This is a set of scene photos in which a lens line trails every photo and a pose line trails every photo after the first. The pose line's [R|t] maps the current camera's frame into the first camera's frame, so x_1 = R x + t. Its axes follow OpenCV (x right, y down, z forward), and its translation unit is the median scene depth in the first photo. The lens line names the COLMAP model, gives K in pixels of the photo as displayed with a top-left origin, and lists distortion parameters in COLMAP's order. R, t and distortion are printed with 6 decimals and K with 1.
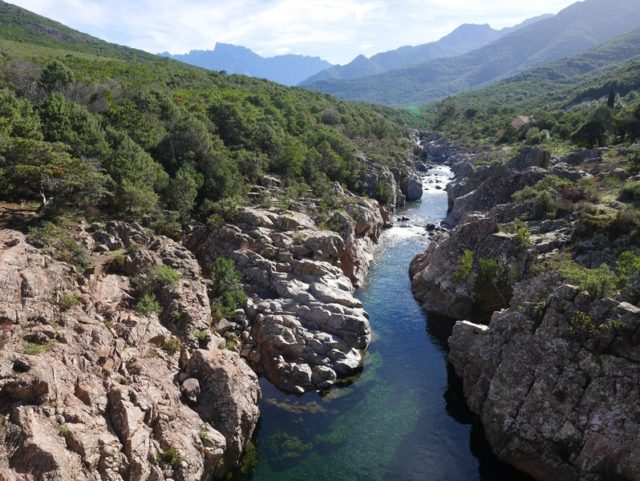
lens RADIAL K [[454.0, 0, 315.2], [0, 454.0, 240.0], [0, 0, 1]] dist [-0.020017, 0.001279]
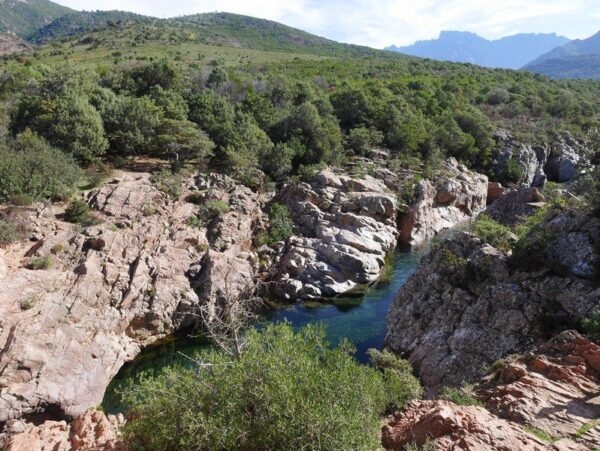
lens RADIAL K [[425.6, 0, 295.5], [0, 425.6, 225.1], [0, 0, 1]] dist [-0.020017, 0.001279]
pose [[0.867378, 0.091467, -0.489171, 0.682583], [-0.085692, 0.995733, 0.034239, 0.079263], [0.490216, 0.012220, 0.871515, -0.126710]]
